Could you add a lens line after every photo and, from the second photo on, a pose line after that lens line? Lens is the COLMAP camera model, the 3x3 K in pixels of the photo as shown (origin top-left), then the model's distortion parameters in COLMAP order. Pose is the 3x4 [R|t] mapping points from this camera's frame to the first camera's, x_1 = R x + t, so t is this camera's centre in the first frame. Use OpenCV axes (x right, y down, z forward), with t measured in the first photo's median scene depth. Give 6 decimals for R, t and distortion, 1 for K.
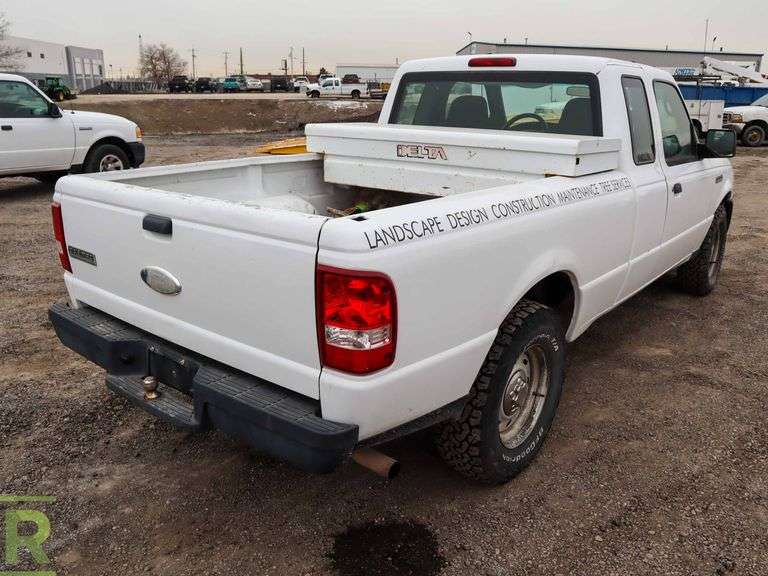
lens RADIAL K [[690.8, 0, 384.0], [0, 690.8, 288.0], [0, 0, 1]] dist [-0.099333, -0.001431]
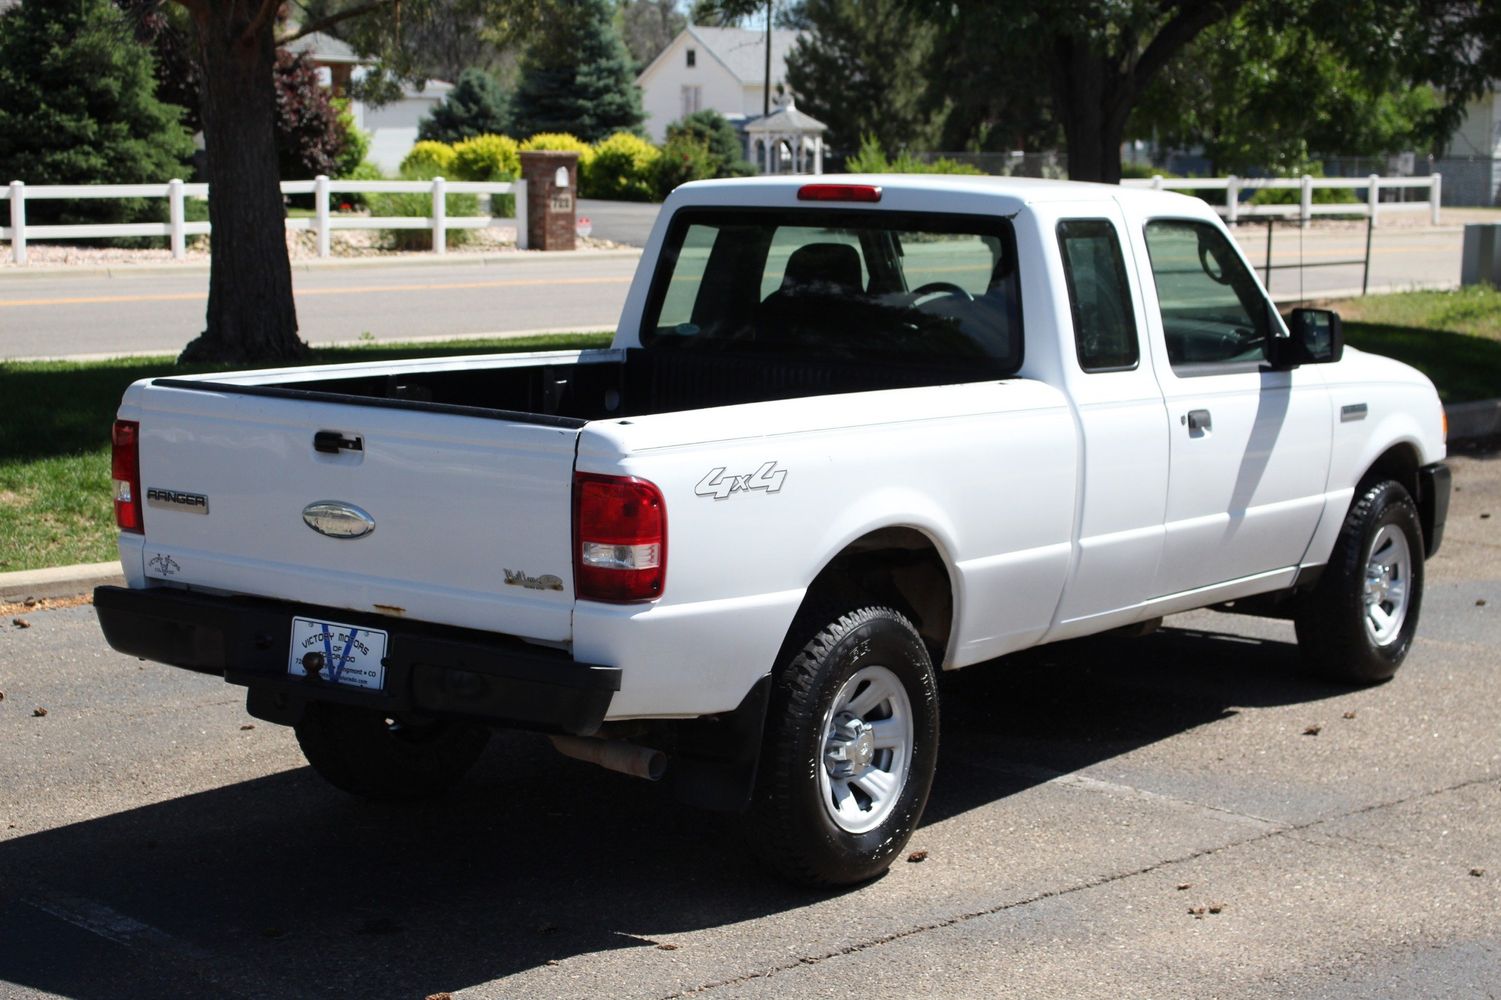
lens RADIAL K [[2995.3, 0, 750.5], [0, 2995.3, 500.0], [0, 0, 1]] dist [0.009669, 0.090140]
pose [[0.998767, 0.003670, 0.049506, -0.045674], [0.004145, 0.987614, -0.156848, 0.434664], [-0.049469, 0.156859, 0.986381, -1.996095]]
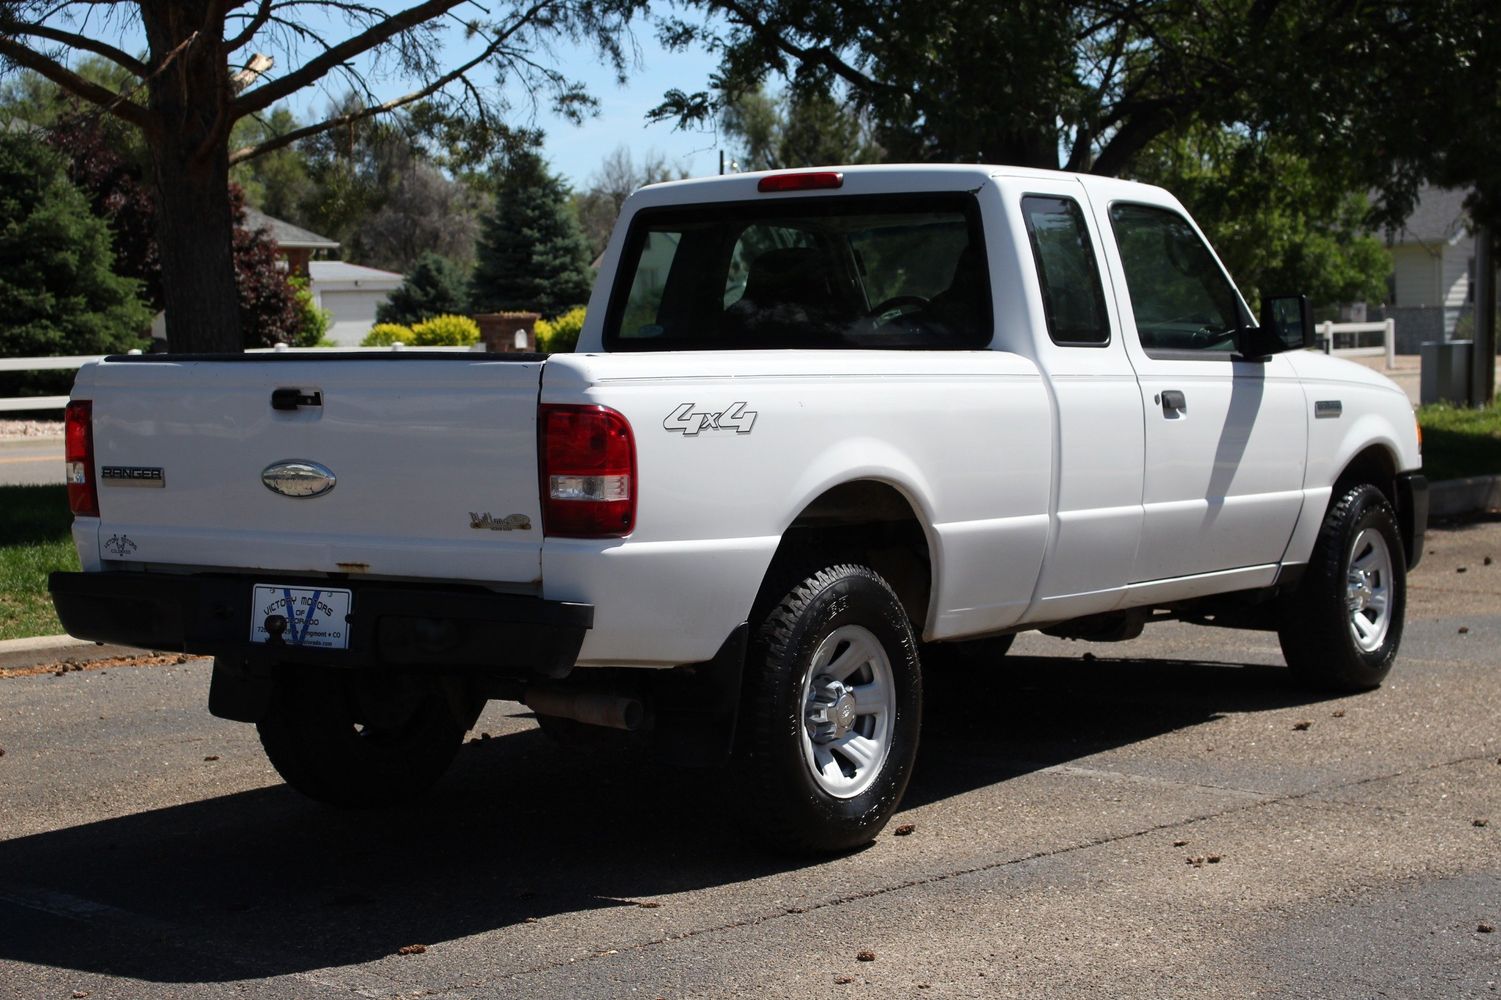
lens RADIAL K [[2988.2, 0, 751.6], [0, 2988.2, 478.6], [0, 0, 1]] dist [0.011565, 0.038883]
pose [[0.997743, -0.024685, 0.062454, -0.050330], [0.038522, 0.972152, -0.231165, 0.668412], [-0.055008, 0.233049, 0.970908, -1.869948]]
